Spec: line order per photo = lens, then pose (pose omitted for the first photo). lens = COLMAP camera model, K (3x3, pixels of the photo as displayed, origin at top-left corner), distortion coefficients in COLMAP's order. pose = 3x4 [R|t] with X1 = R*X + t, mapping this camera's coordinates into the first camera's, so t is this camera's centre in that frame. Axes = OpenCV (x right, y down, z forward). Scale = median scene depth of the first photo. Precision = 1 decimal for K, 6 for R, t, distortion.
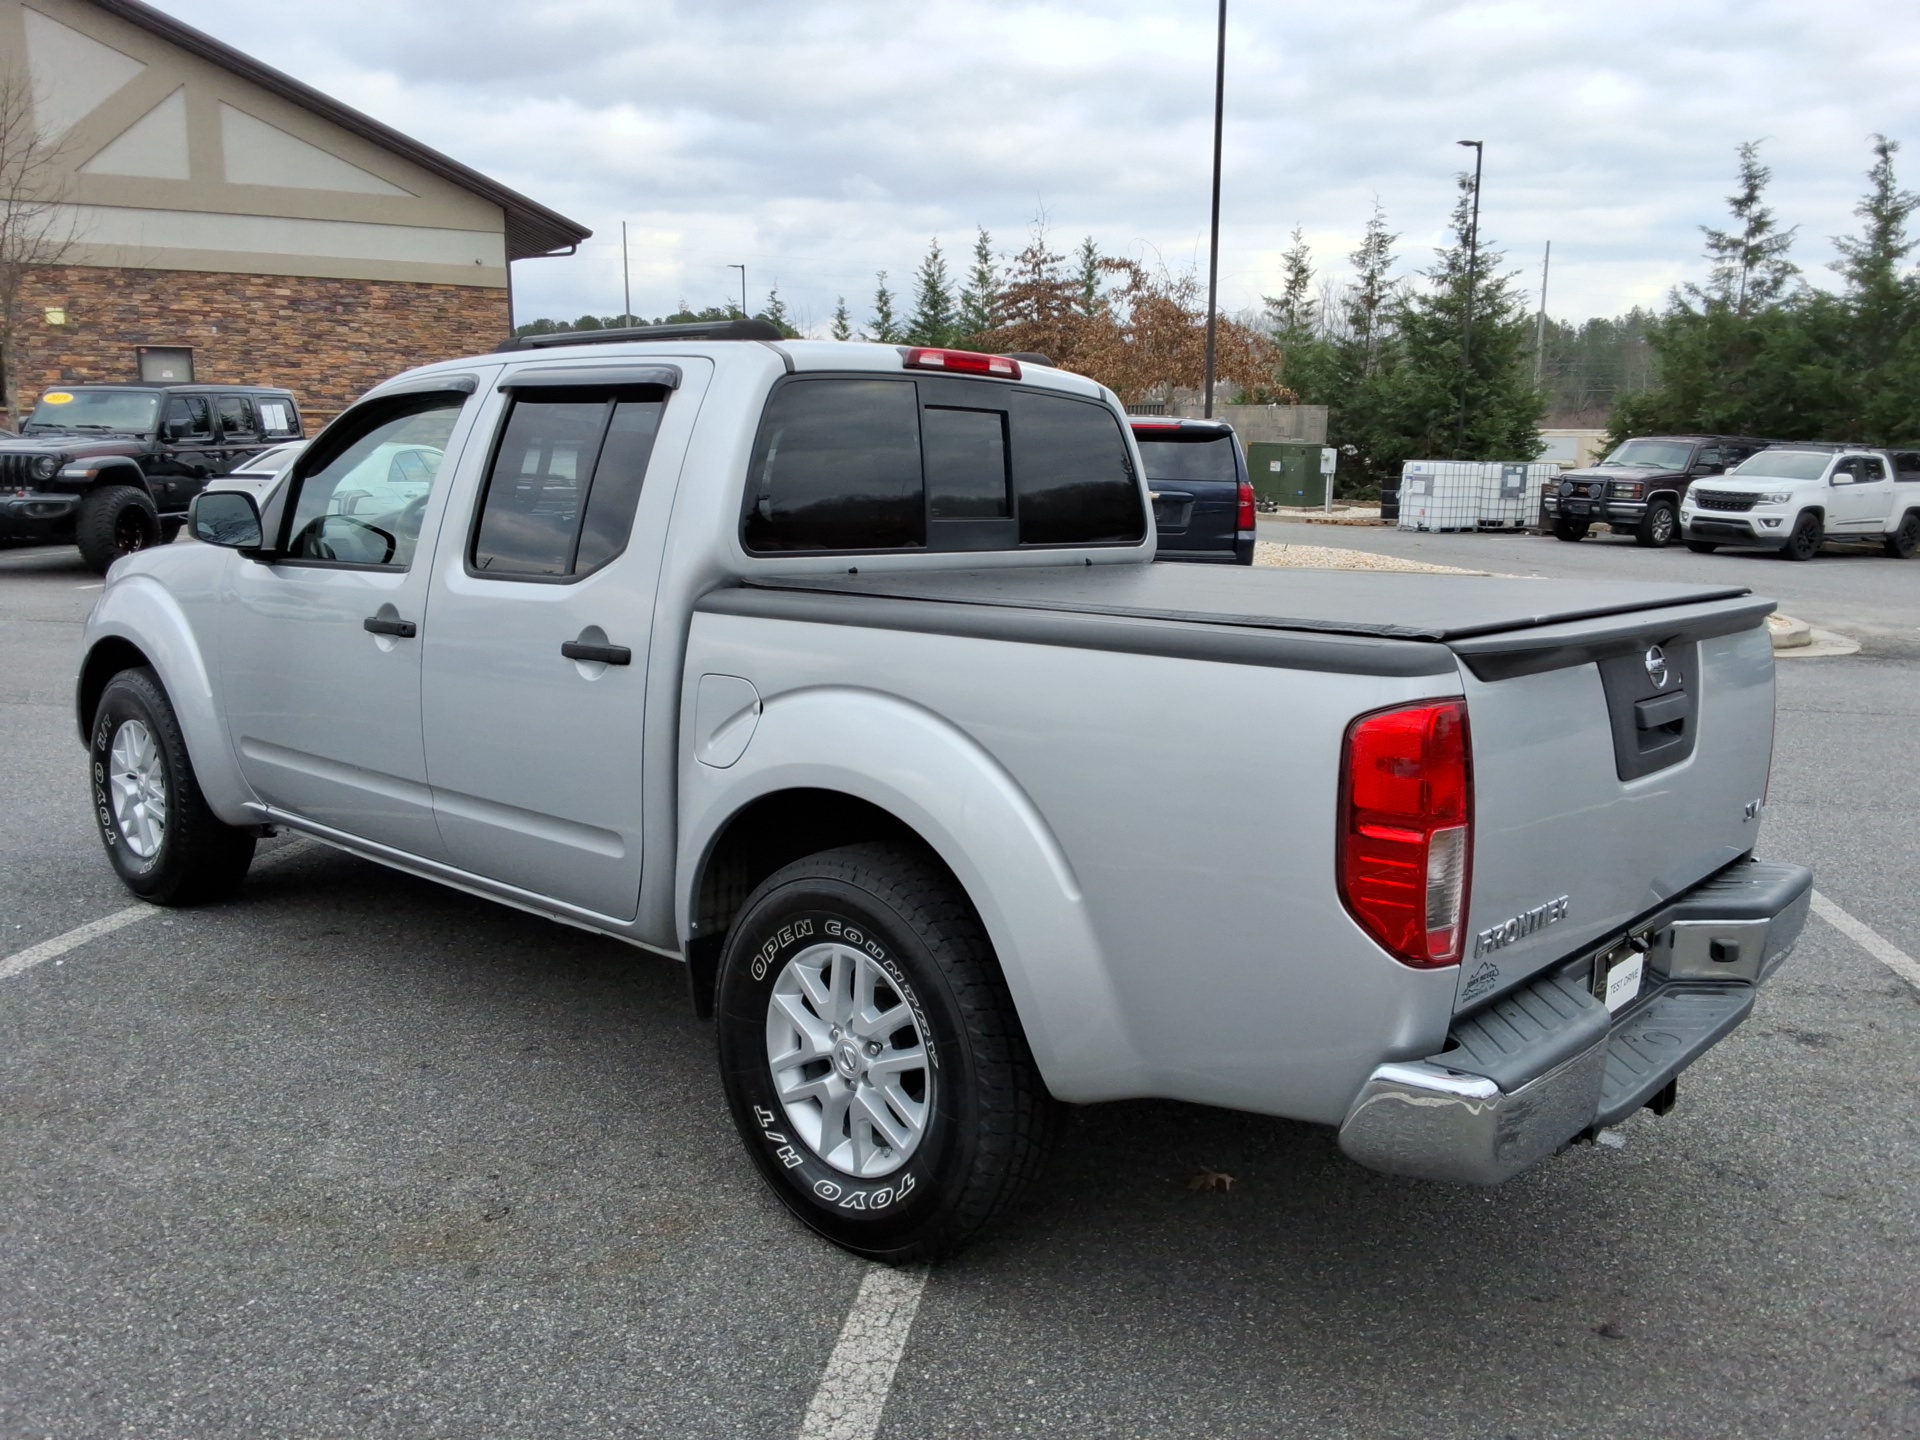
lens RADIAL K [[1529.1, 0, 975.4], [0, 1529.1, 704.6], [0, 0, 1]] dist [0.126084, -0.196756]
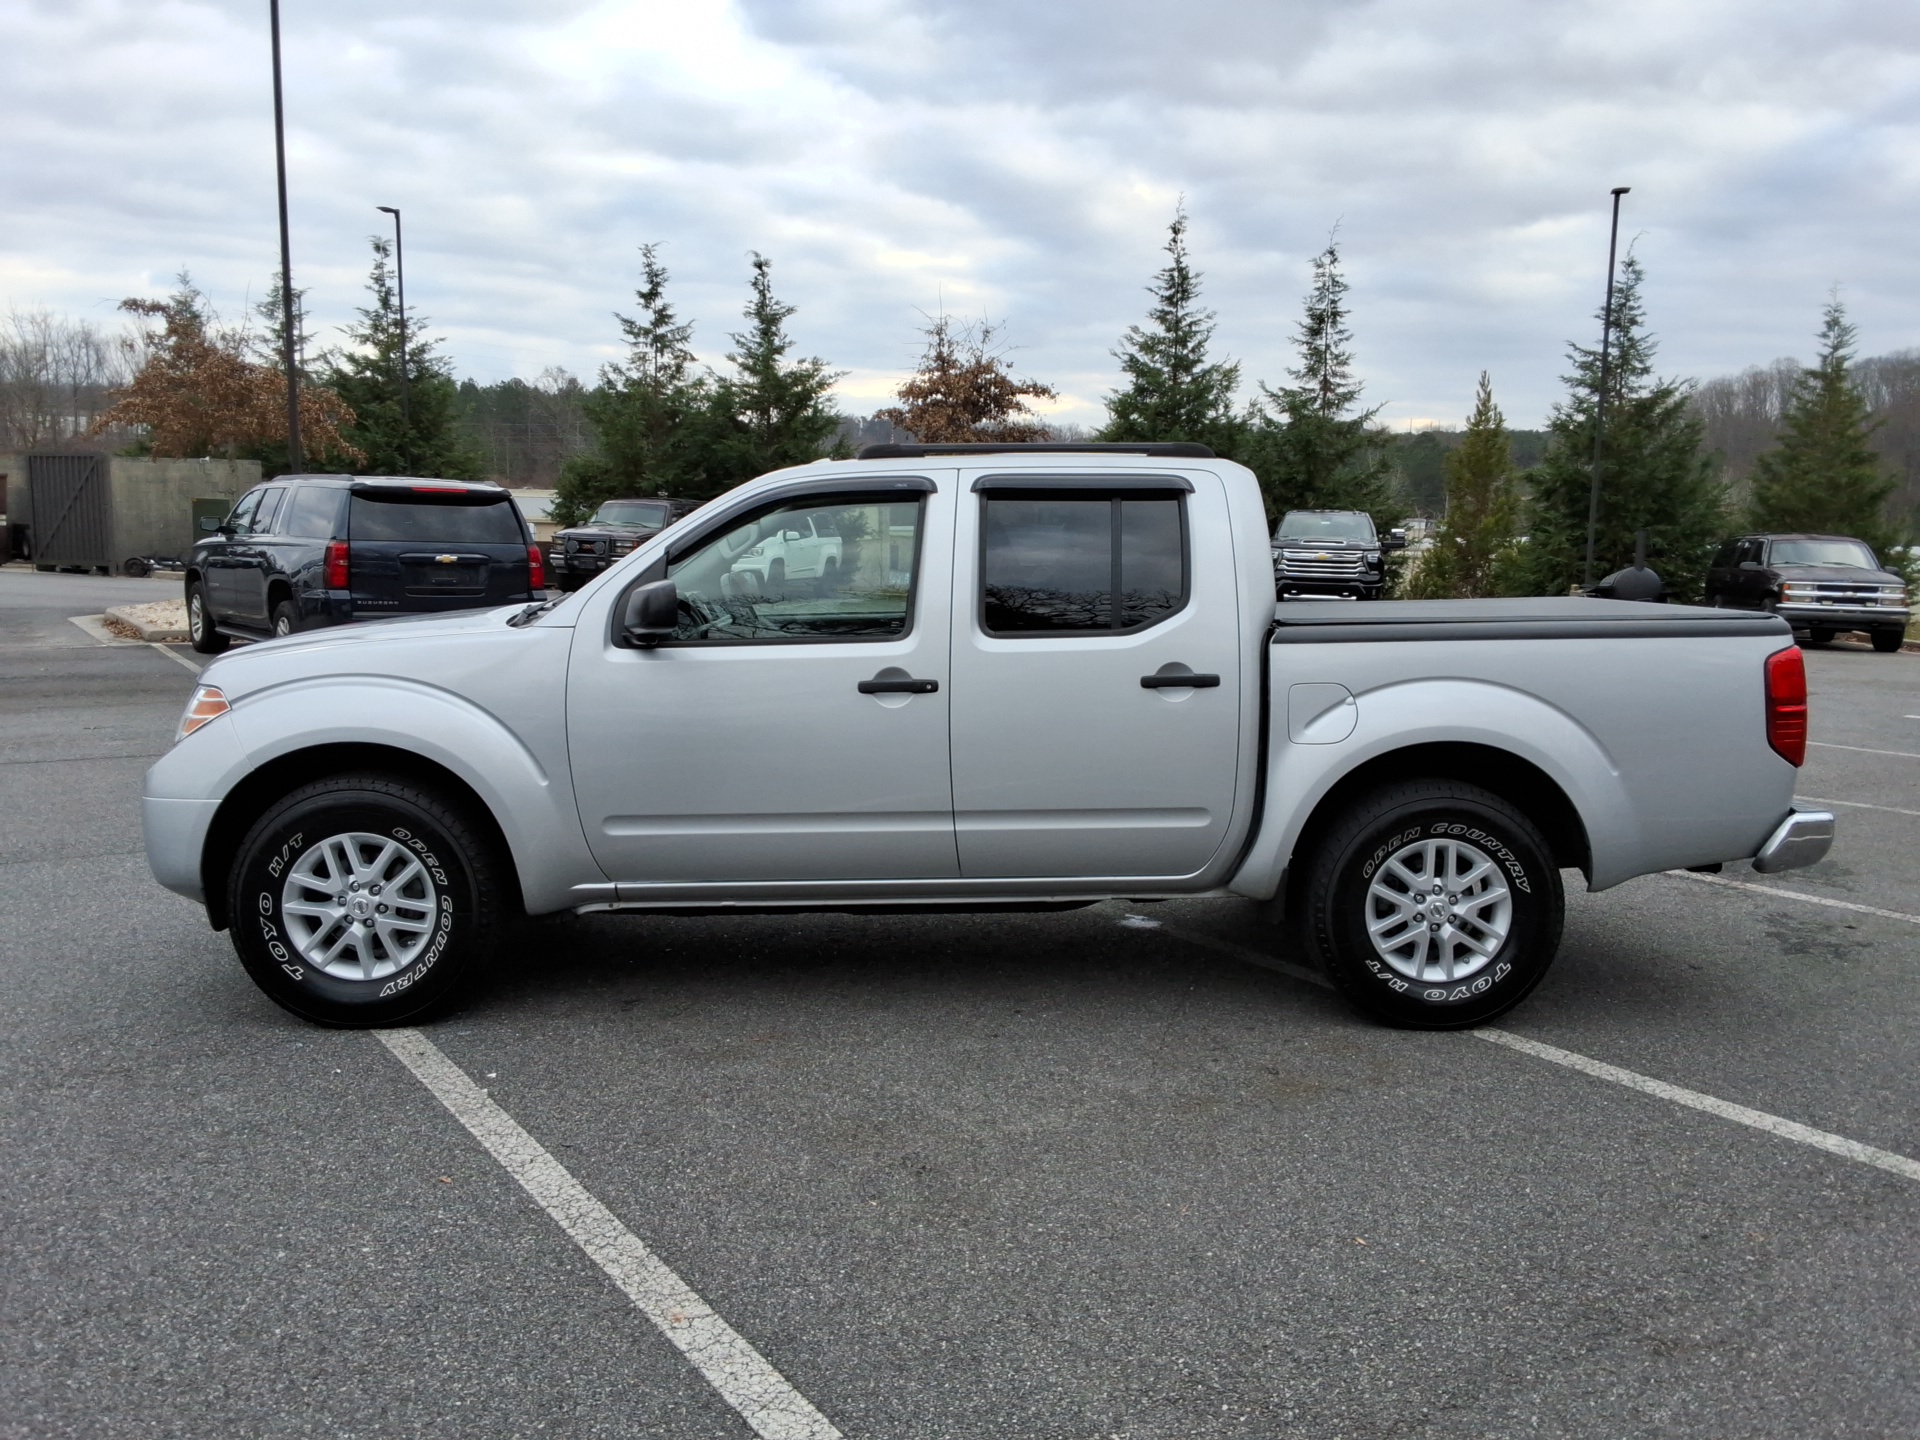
lens RADIAL K [[1541.1, 0, 972.4], [0, 1541.1, 723.4], [0, 0, 1]] dist [0.080224, -0.131688]
pose [[0.729237, -0.096595, 0.677409, -0.134506], [0.112182, 0.993468, 0.020899, -0.004676], [-0.675002, 0.060753, 0.735310, 0.011101]]
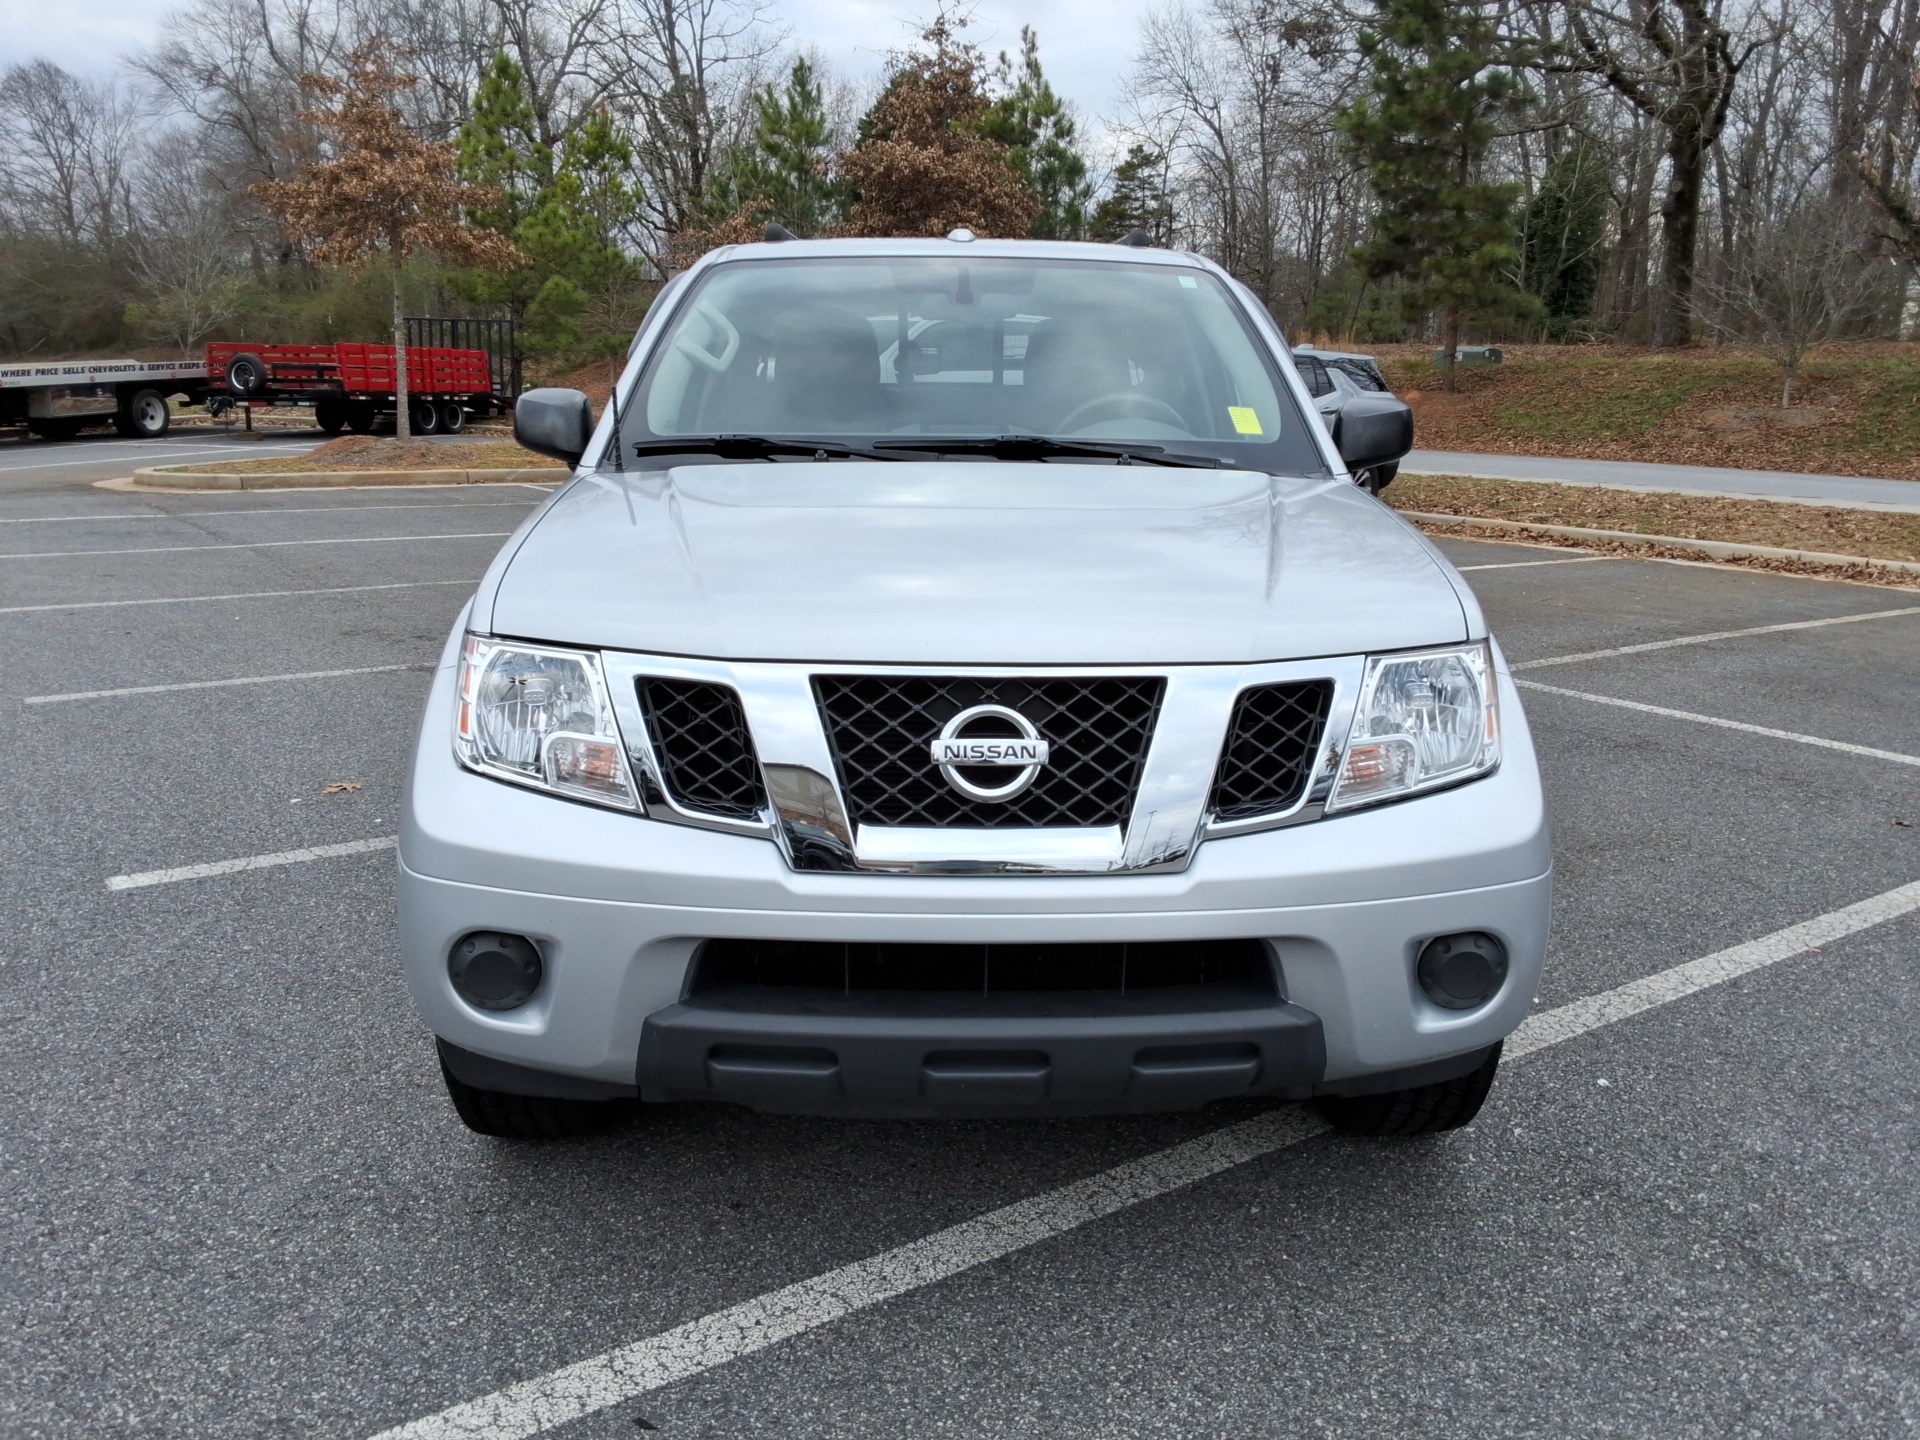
lens RADIAL K [[1534.2, 0, 978.8], [0, 1534.2, 712.2], [0, 0, 1]] dist [0.127907, -0.221139]
pose [[-0.681714, -0.193577, 0.705545, -0.125339], [0.083131, 0.937621, 0.337574, -0.036033], [-0.726881, 0.288782, -0.623097, 0.224686]]
